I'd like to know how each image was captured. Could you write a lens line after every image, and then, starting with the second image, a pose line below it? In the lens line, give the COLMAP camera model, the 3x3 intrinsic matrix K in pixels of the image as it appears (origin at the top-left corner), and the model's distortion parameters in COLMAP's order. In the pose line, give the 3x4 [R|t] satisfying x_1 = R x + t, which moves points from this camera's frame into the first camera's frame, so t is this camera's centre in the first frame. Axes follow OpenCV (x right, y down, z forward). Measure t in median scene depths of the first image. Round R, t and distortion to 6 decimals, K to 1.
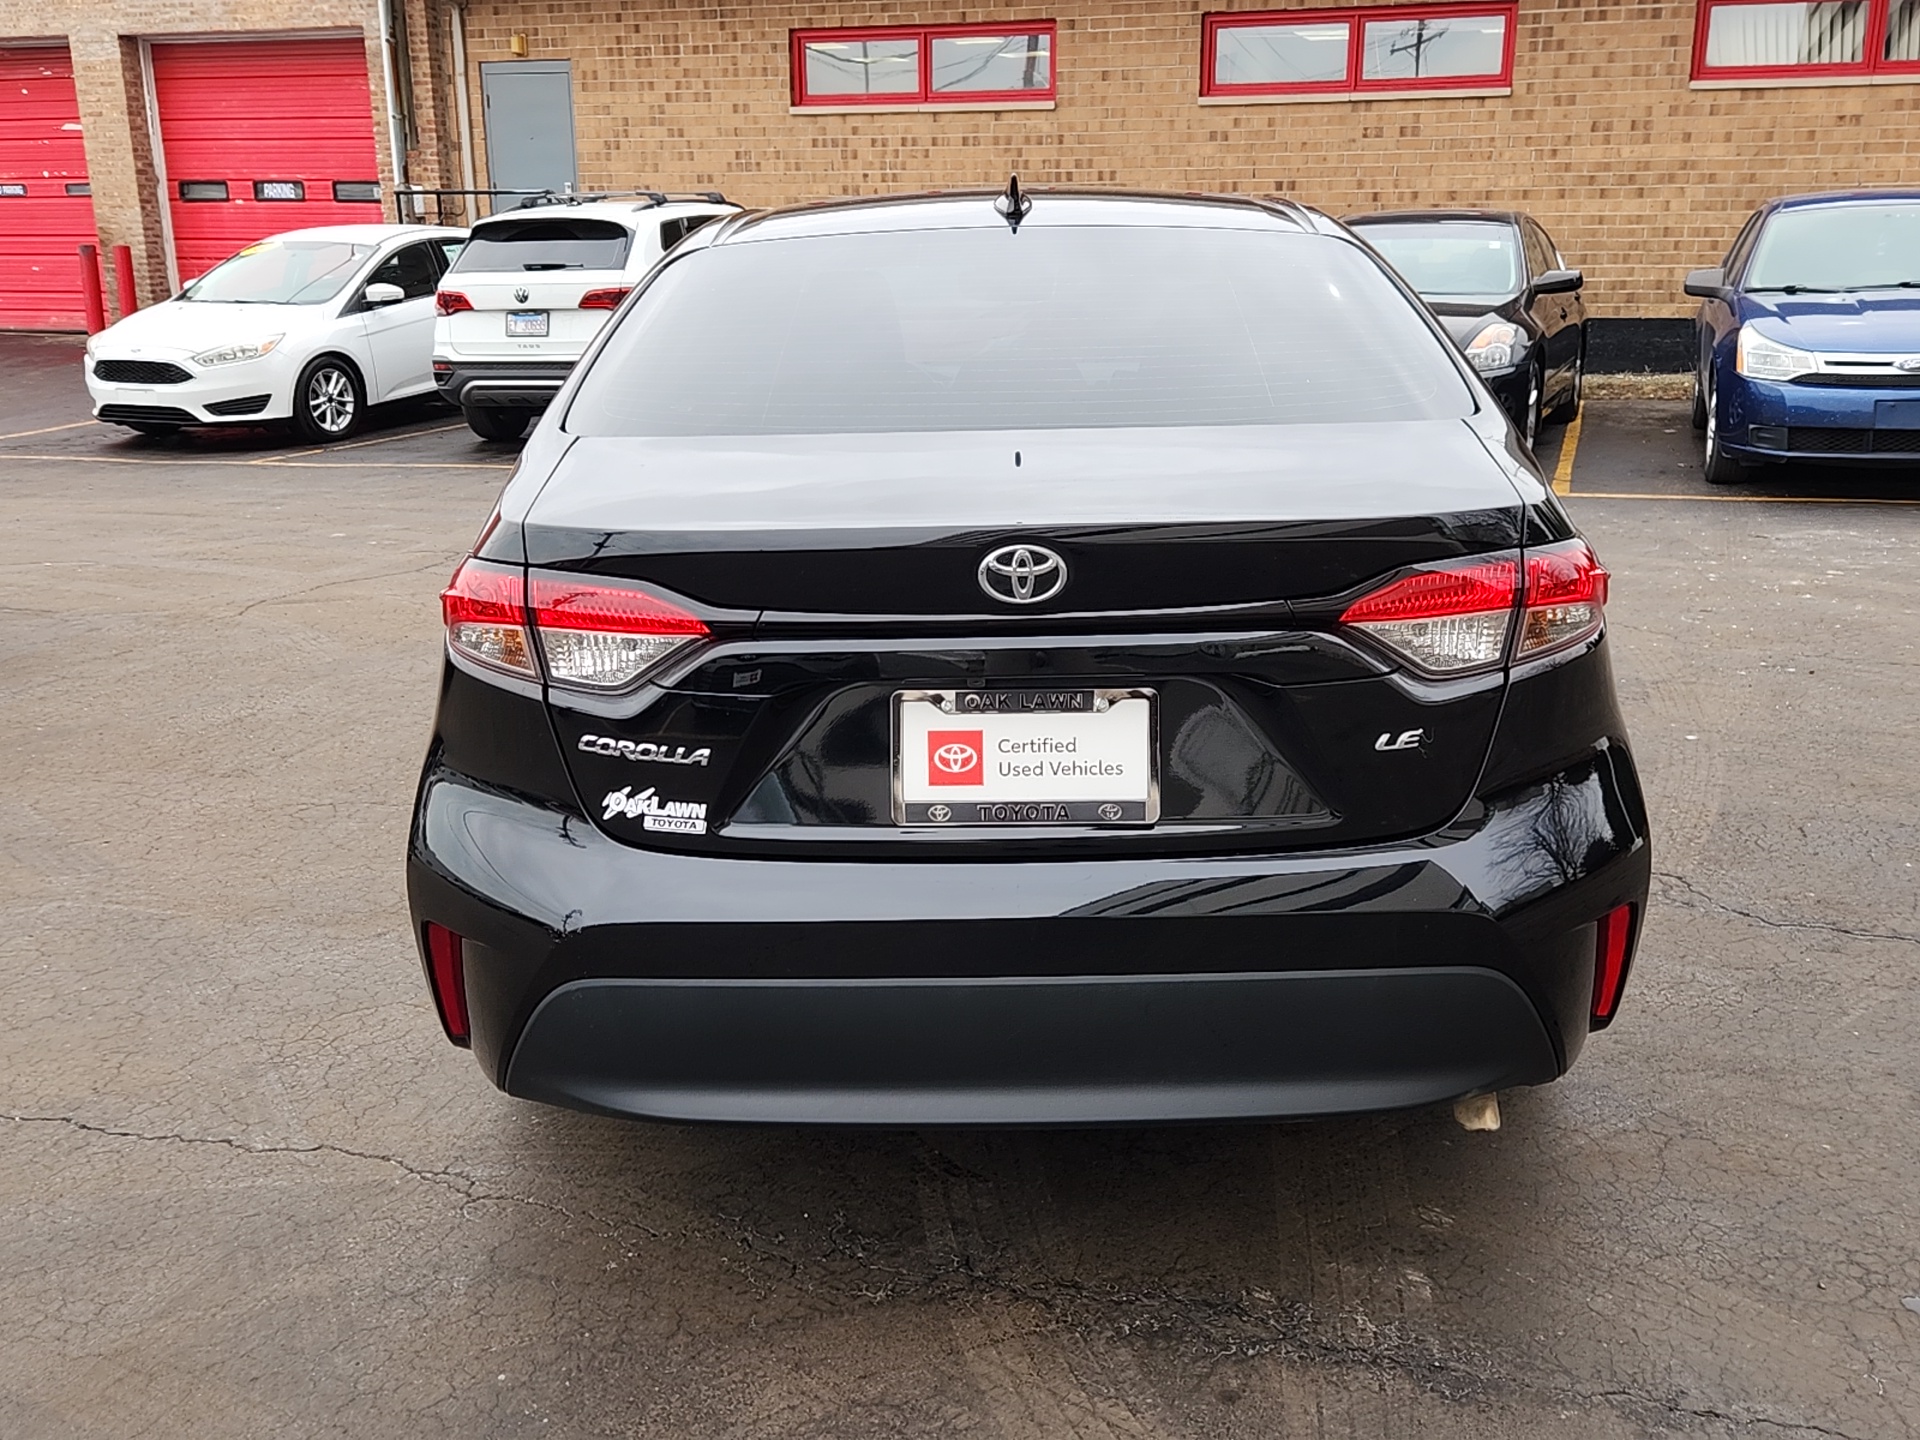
lens RADIAL K [[1810.7, 0, 995.5], [0, 1810.7, 729.5], [0, 0, 1]] dist [0.096805, -0.101200]
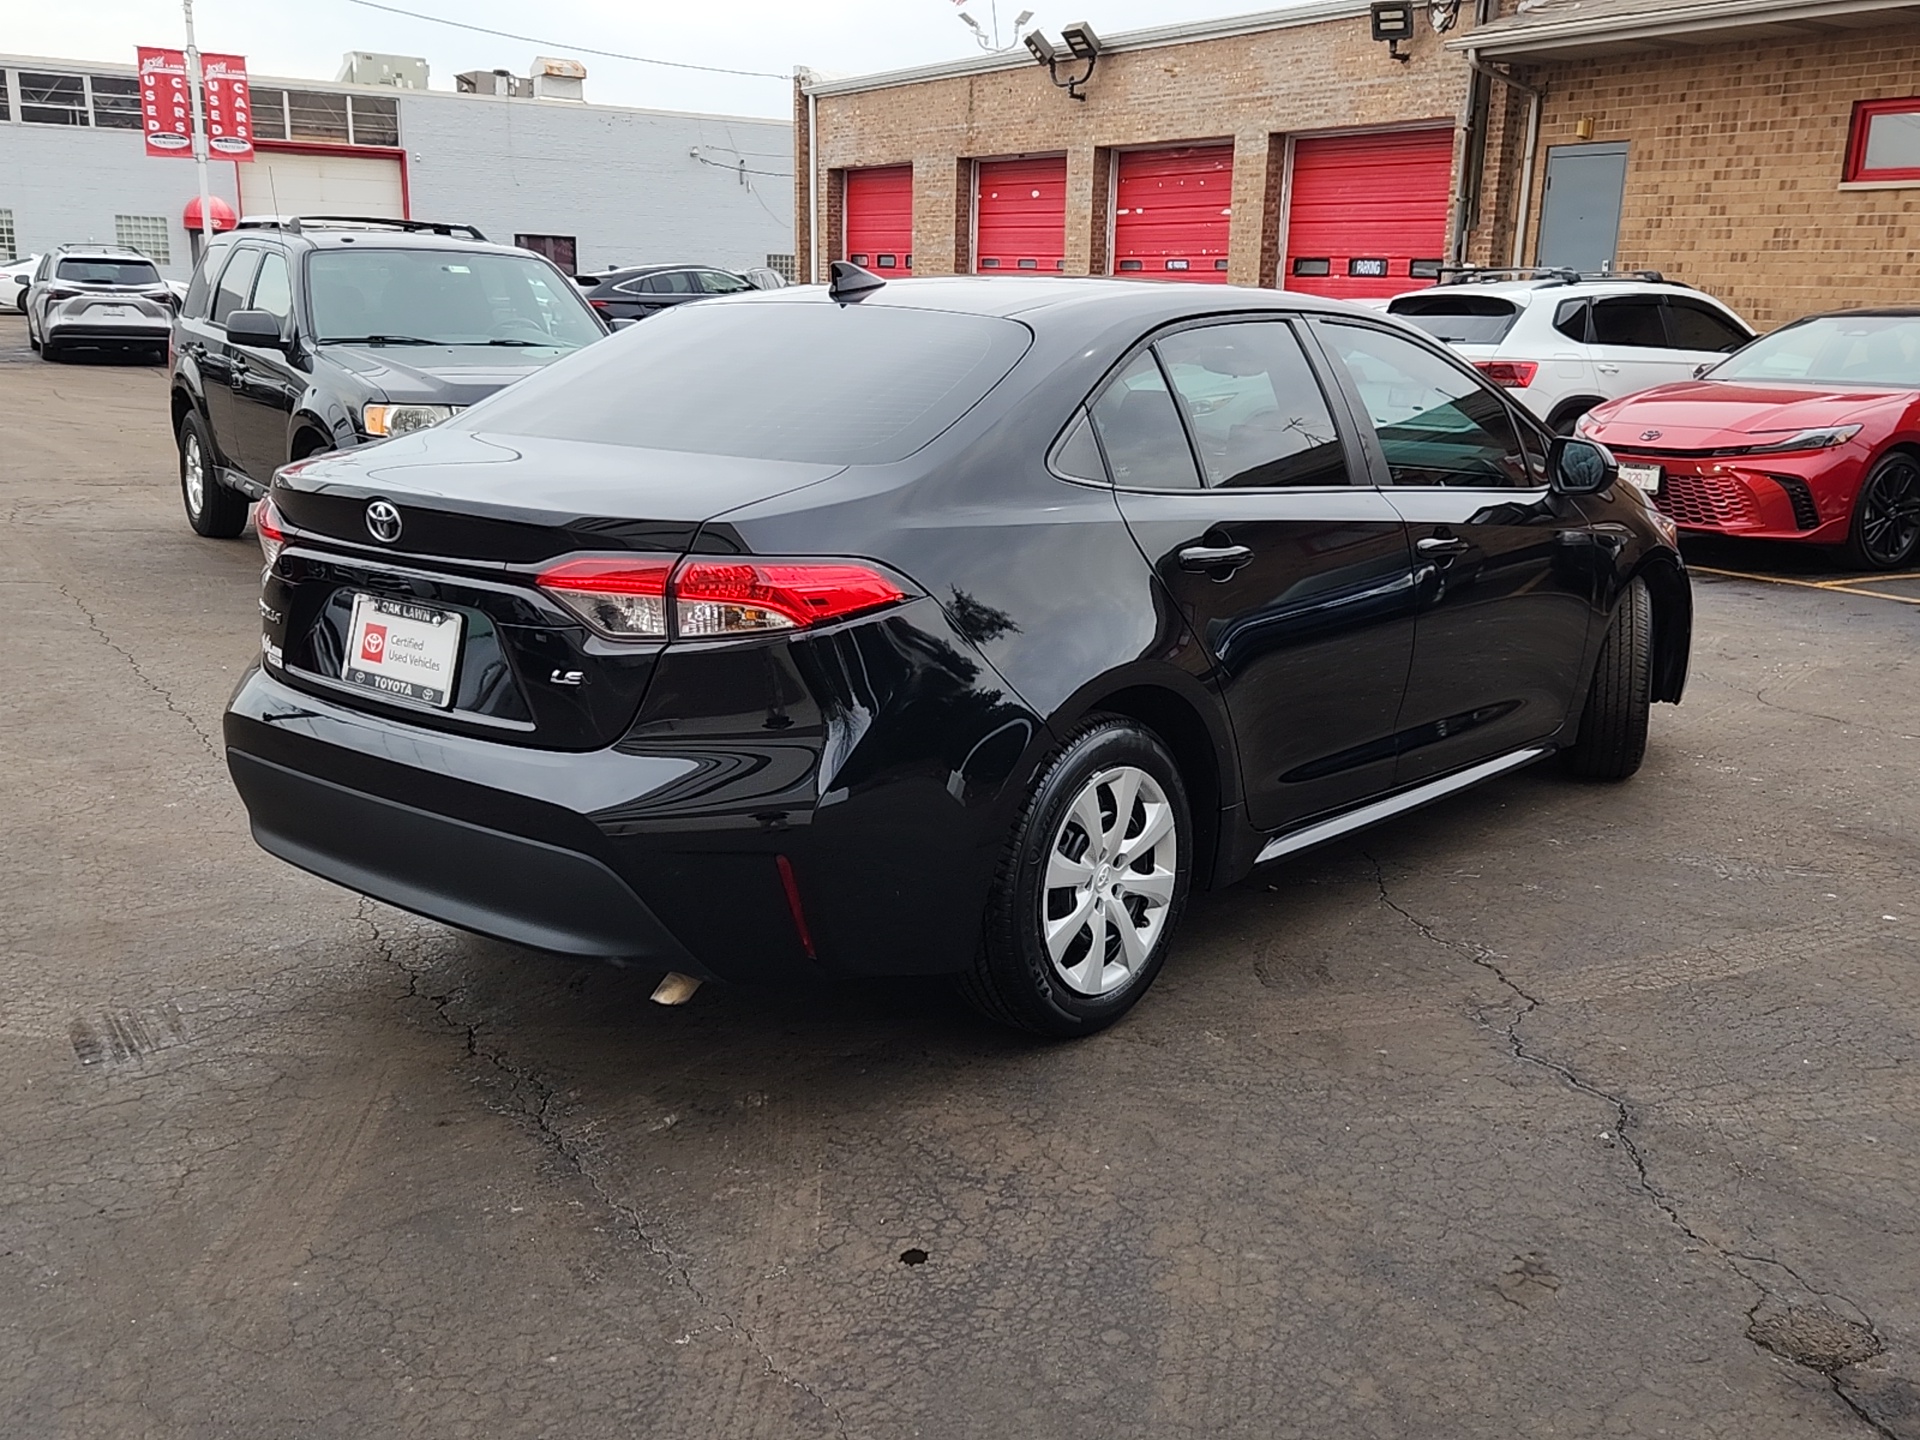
lens RADIAL K [[1810.7, 0, 995.5], [0, 1810.7, 729.5], [0, 0, 1]] dist [0.096805, -0.101200]
pose [[0.786247, 0.172930, -0.593221, 0.153949], [-0.195110, 0.980404, 0.027202, -0.006584], [0.586301, 0.094355, 0.804580, 0.011222]]
